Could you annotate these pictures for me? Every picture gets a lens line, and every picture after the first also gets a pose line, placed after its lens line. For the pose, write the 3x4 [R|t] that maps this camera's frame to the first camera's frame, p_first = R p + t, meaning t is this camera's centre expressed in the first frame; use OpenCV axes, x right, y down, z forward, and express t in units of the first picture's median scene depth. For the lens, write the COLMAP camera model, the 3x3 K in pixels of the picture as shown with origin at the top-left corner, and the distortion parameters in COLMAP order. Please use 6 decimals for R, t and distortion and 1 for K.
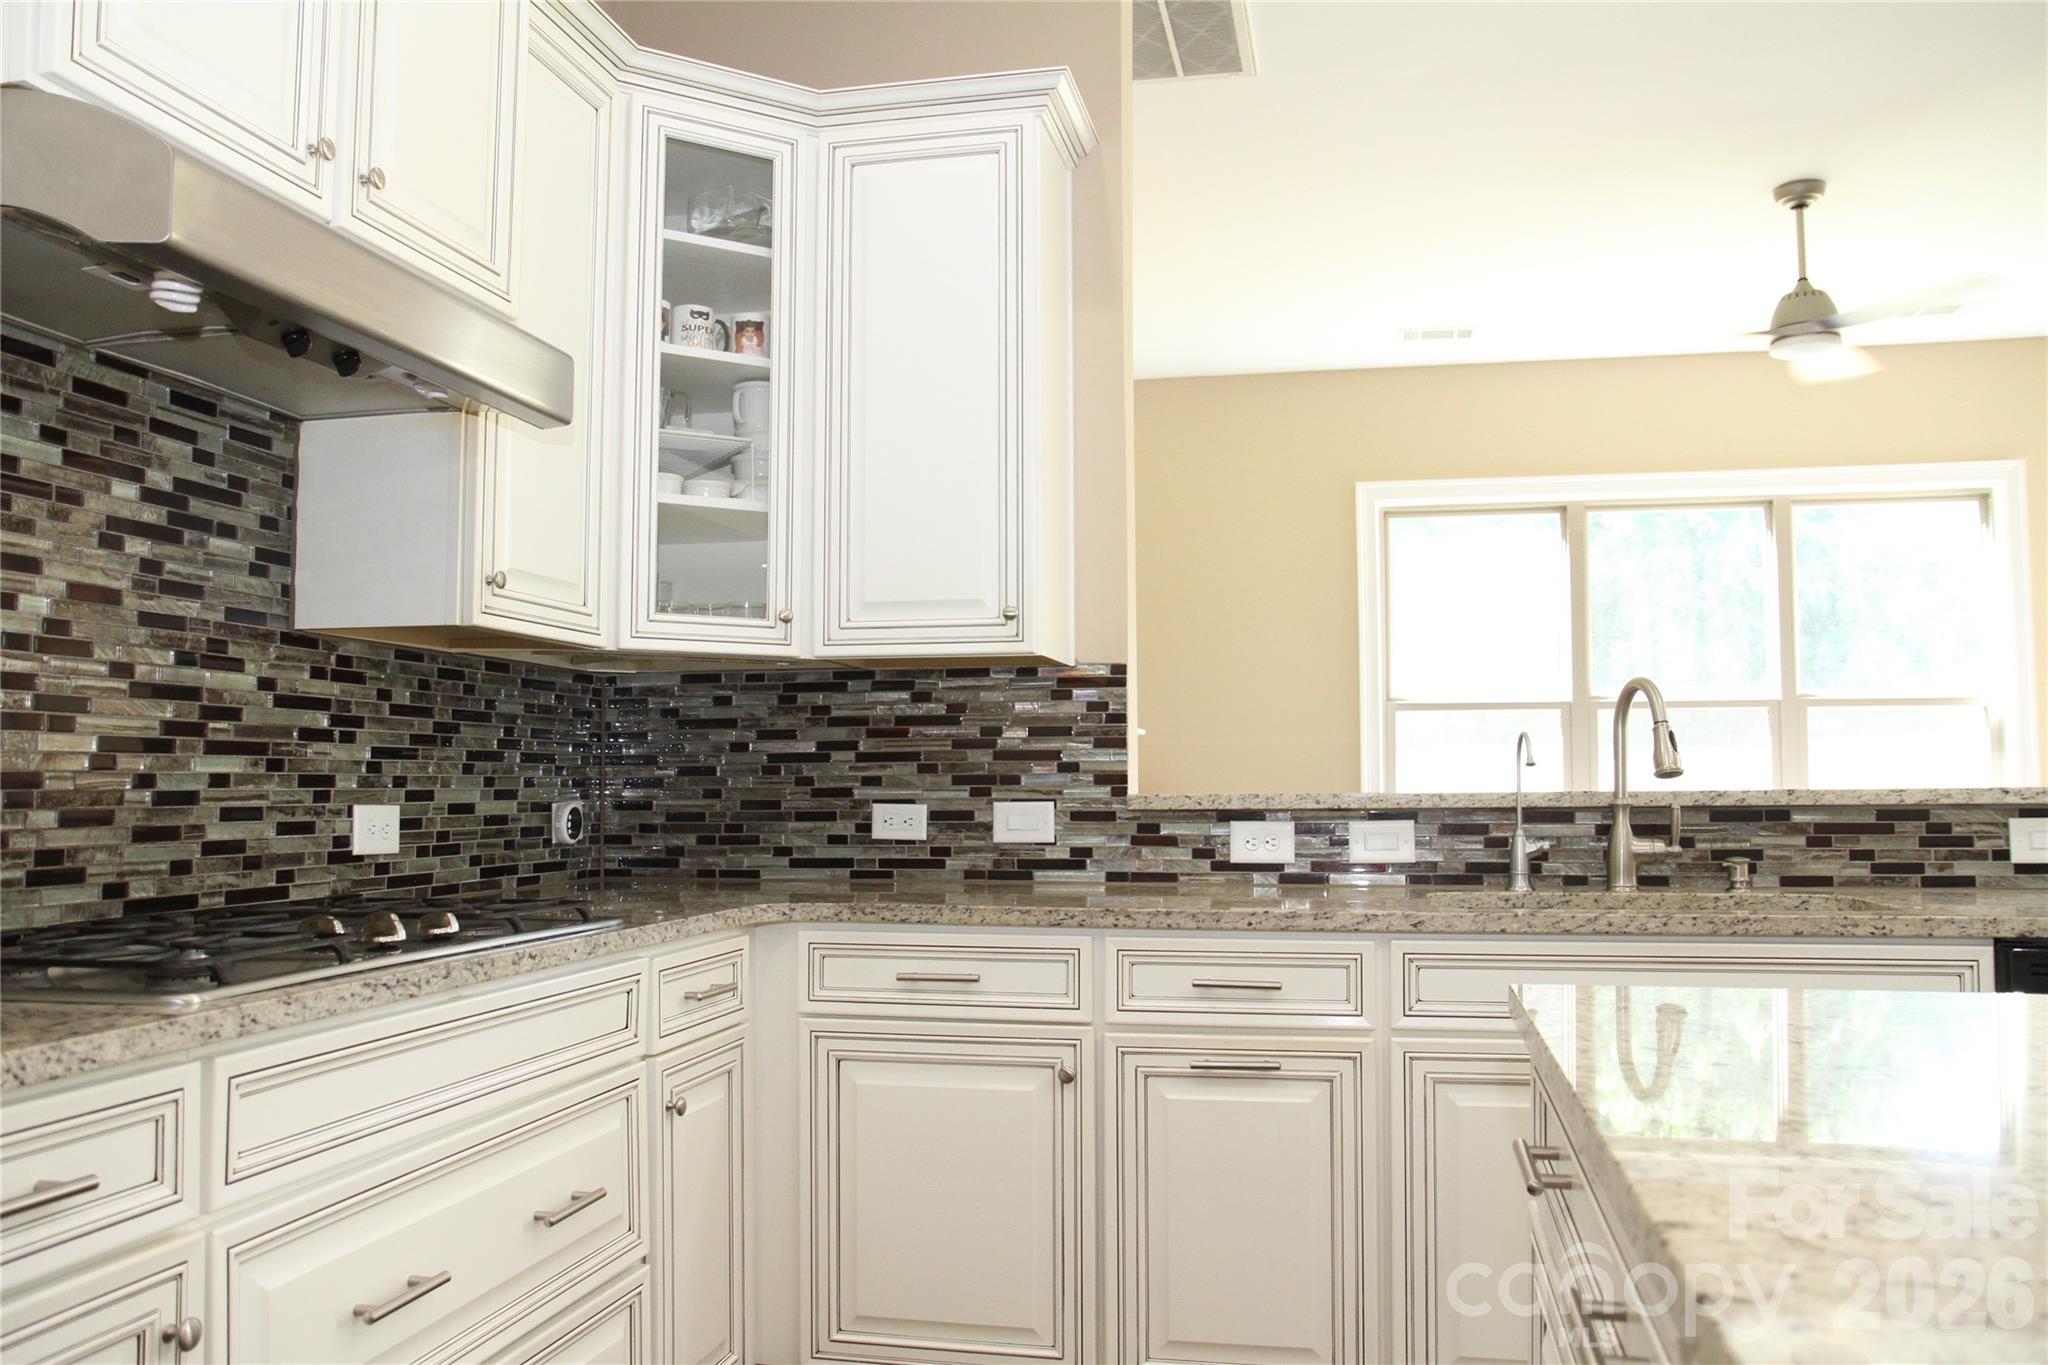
lens RADIAL K [[1605.9, 0, 1023.9], [0, 1605.9, 666.4], [0, 0, 1]] dist [-0.042900, 0.034716]
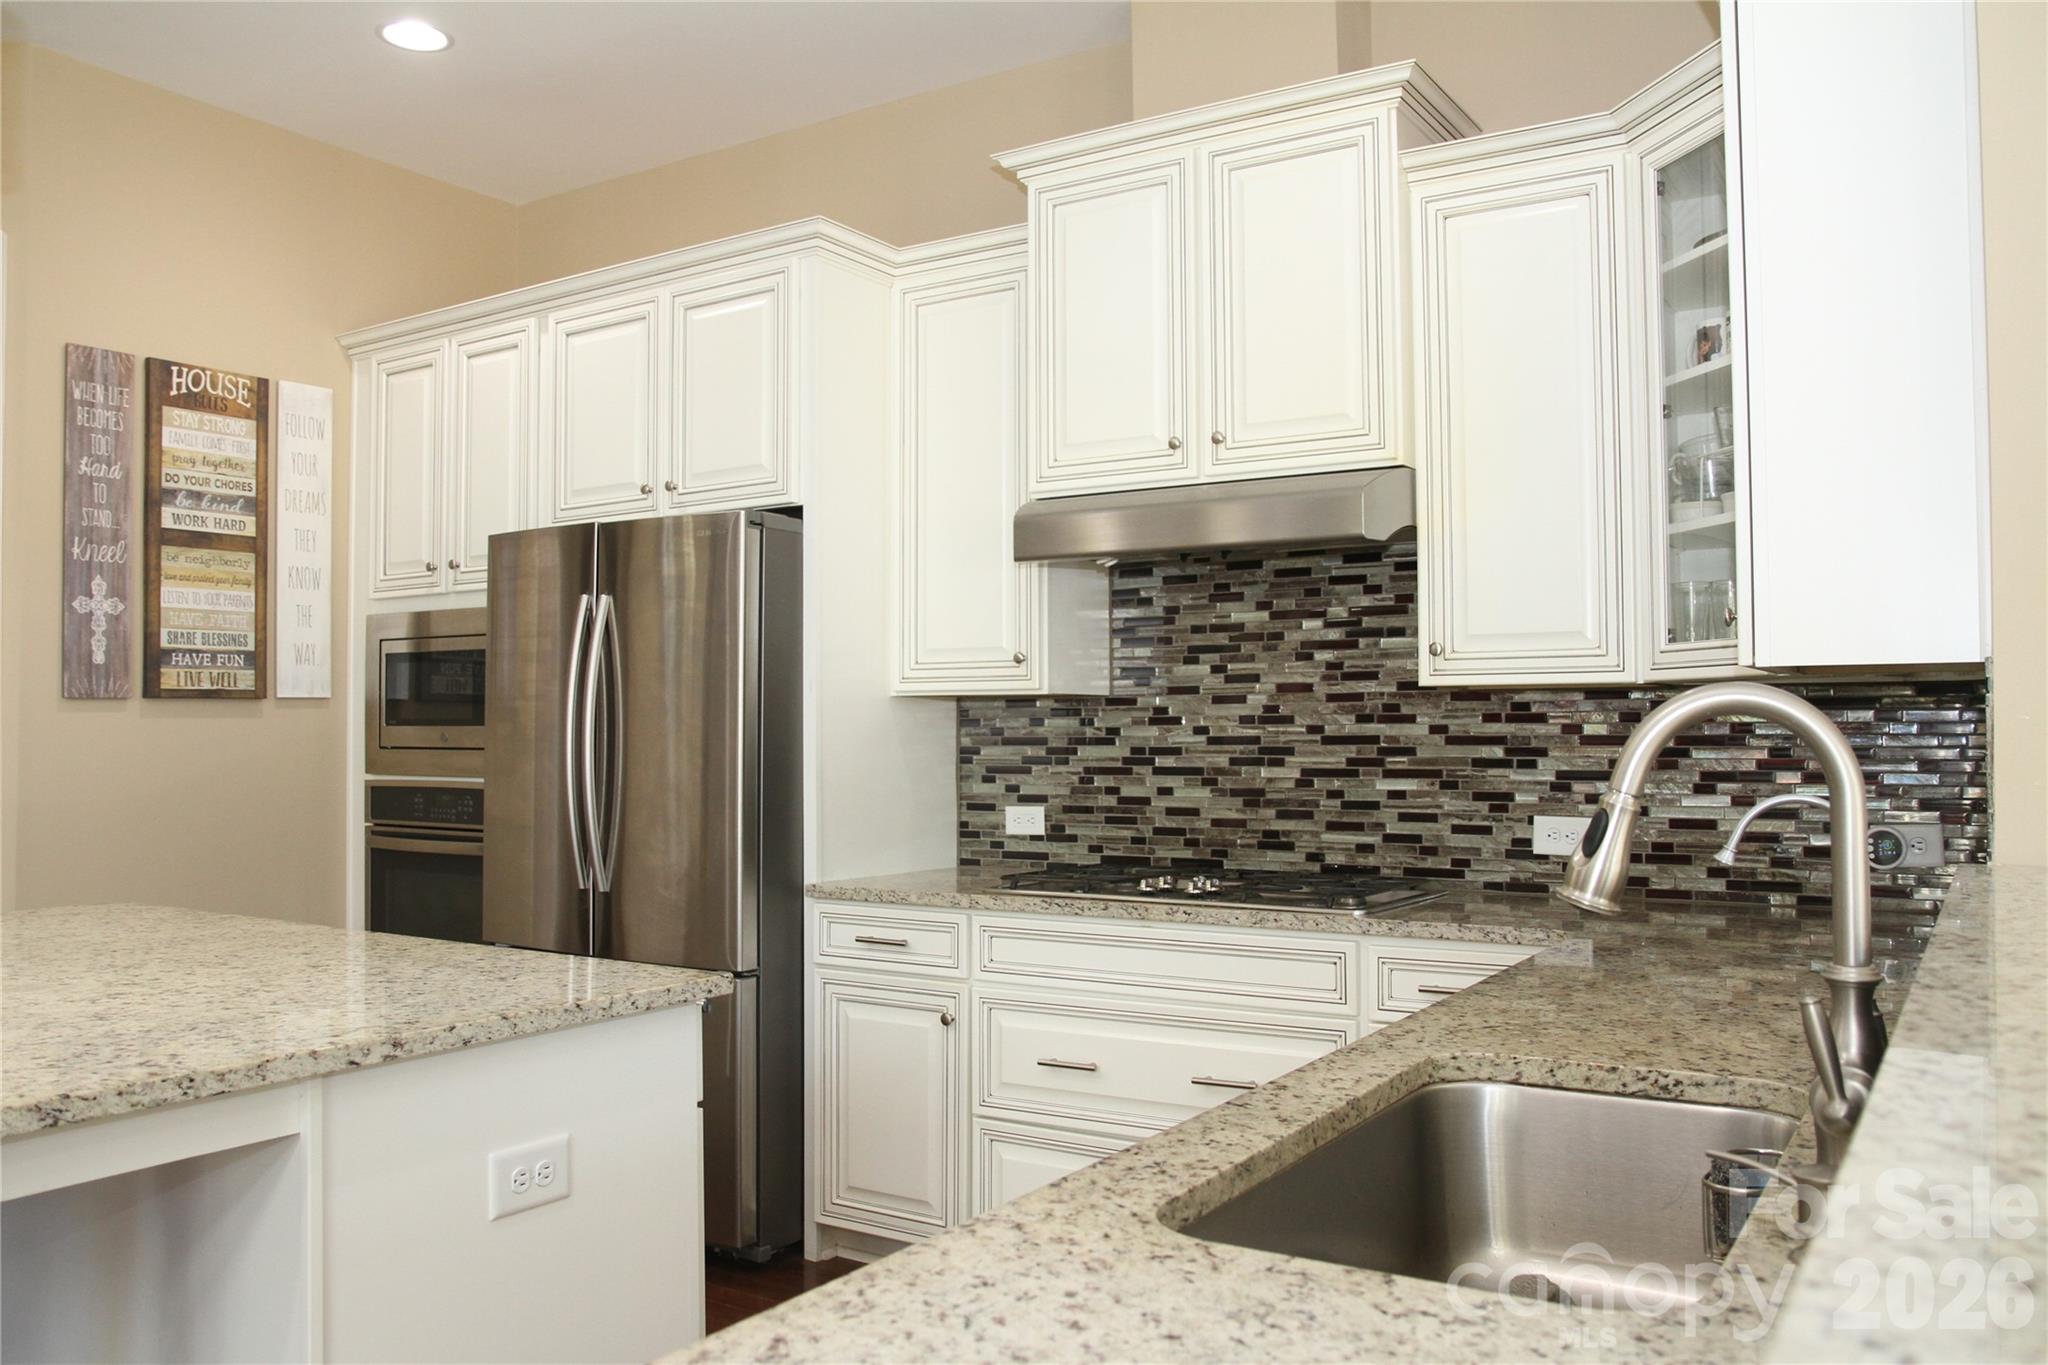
lens RADIAL K [[1605.9, 0, 1023.4], [0, 1605.9, 678.9], [0, 0, 1]] dist [-0.042900, 0.034716]
pose [[-0.341833, -0.028219, -0.939337, 1.108445], [0.073491, 0.995685, -0.056656, 0.021548], [0.936883, -0.088400, -0.338284, 1.224998]]
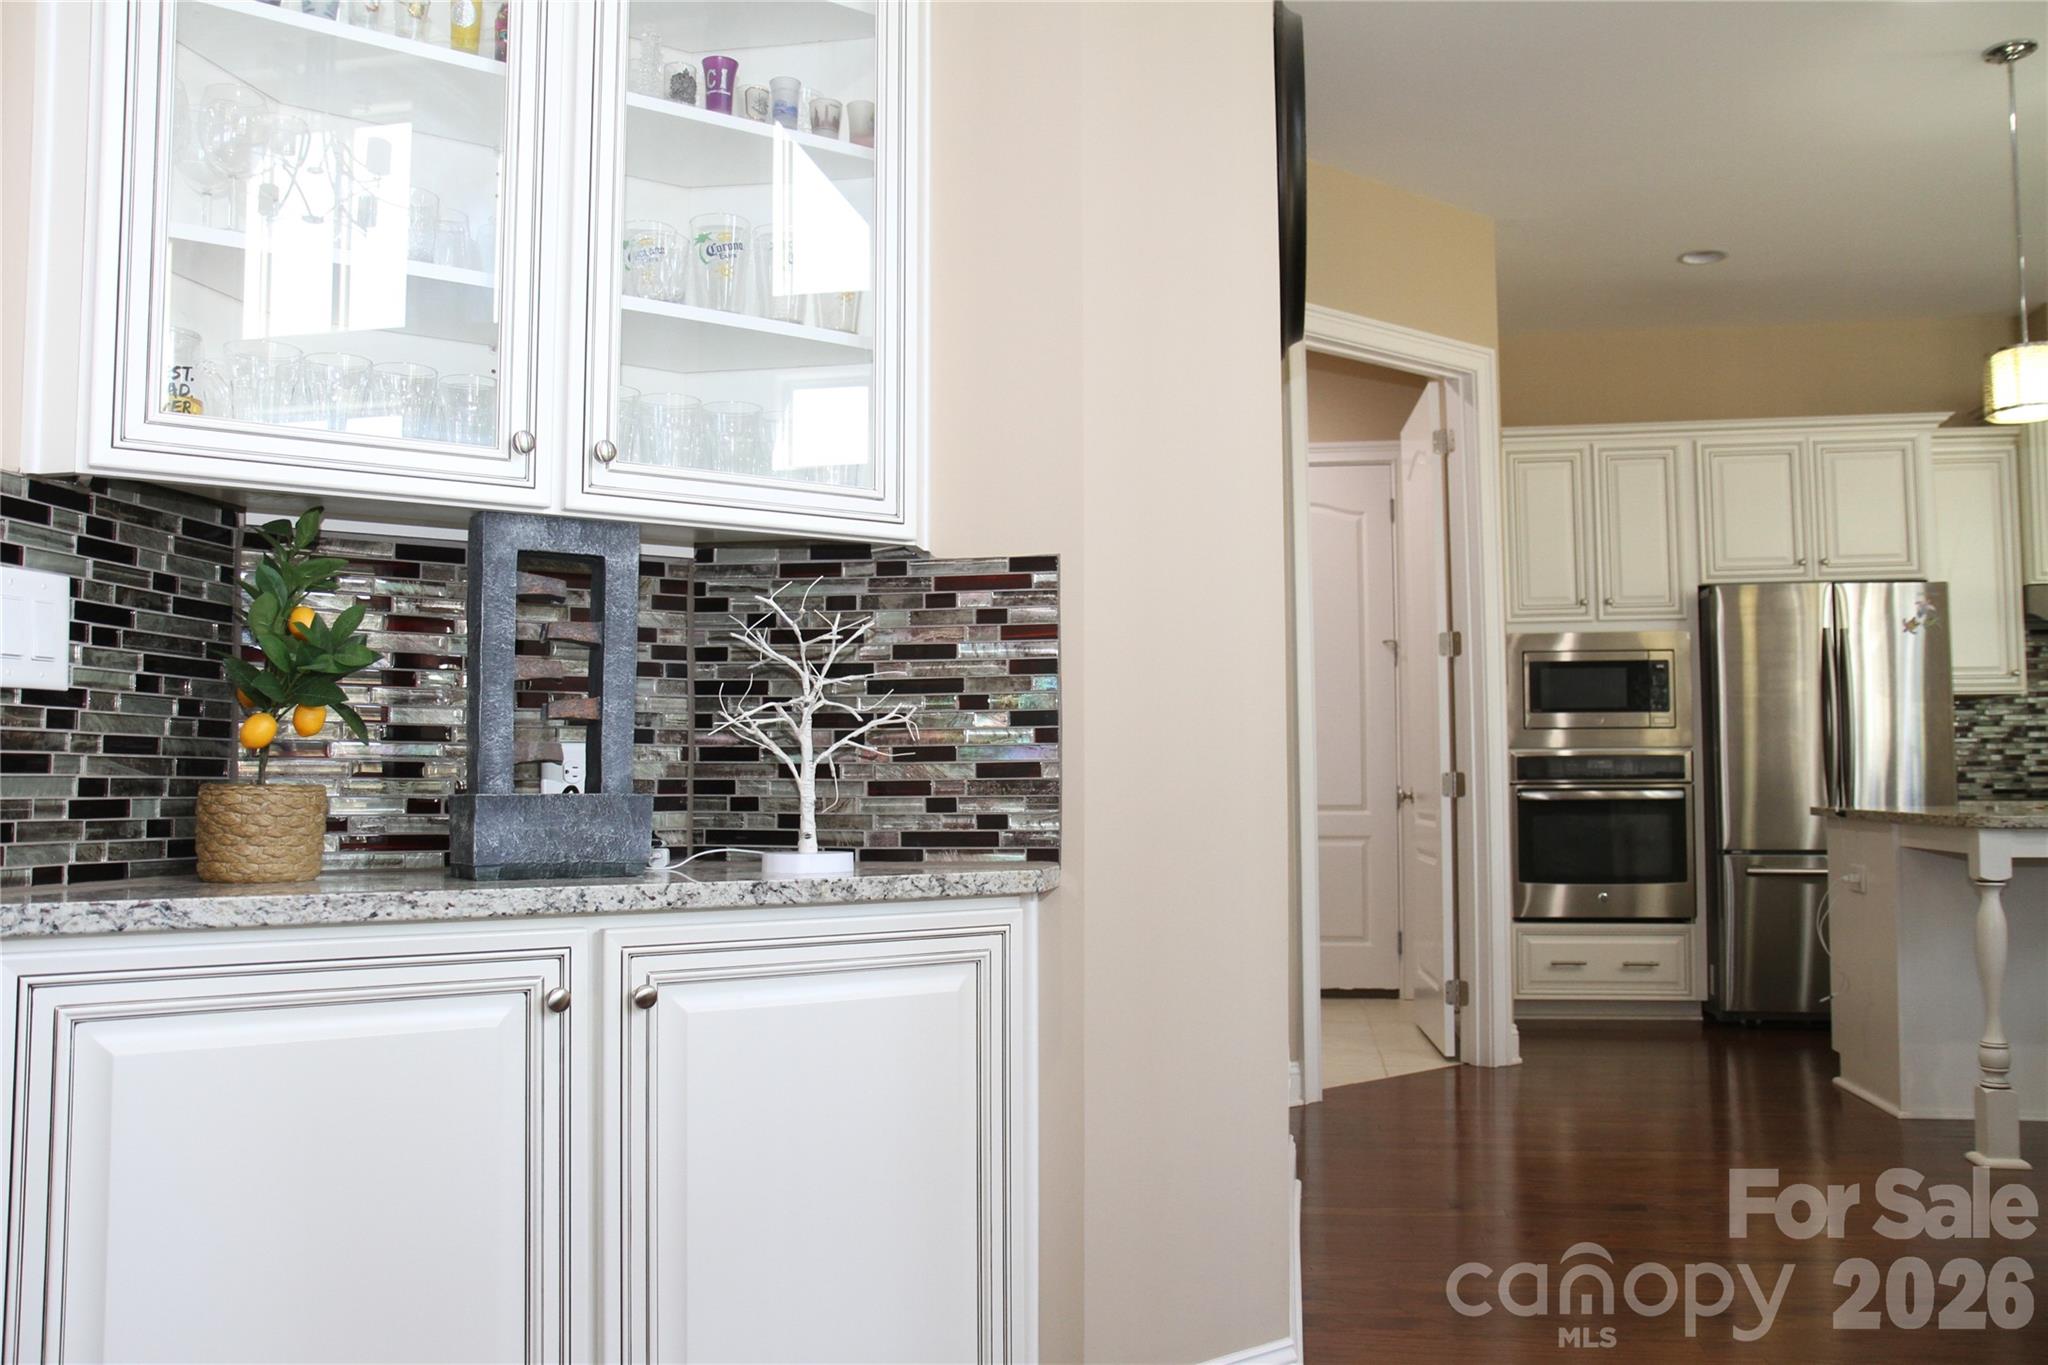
lens RADIAL K [[1605.9, 0, 1017.6], [0, 1605.9, 693.9], [0, 0, 1]] dist [-0.042900, 0.034716]
pose [[0.086732, -0.043567, -0.995279, 2.252588], [0.079079, 0.996192, -0.036716, -0.095276], [0.993088, -0.075521, 0.089847, -1.403101]]
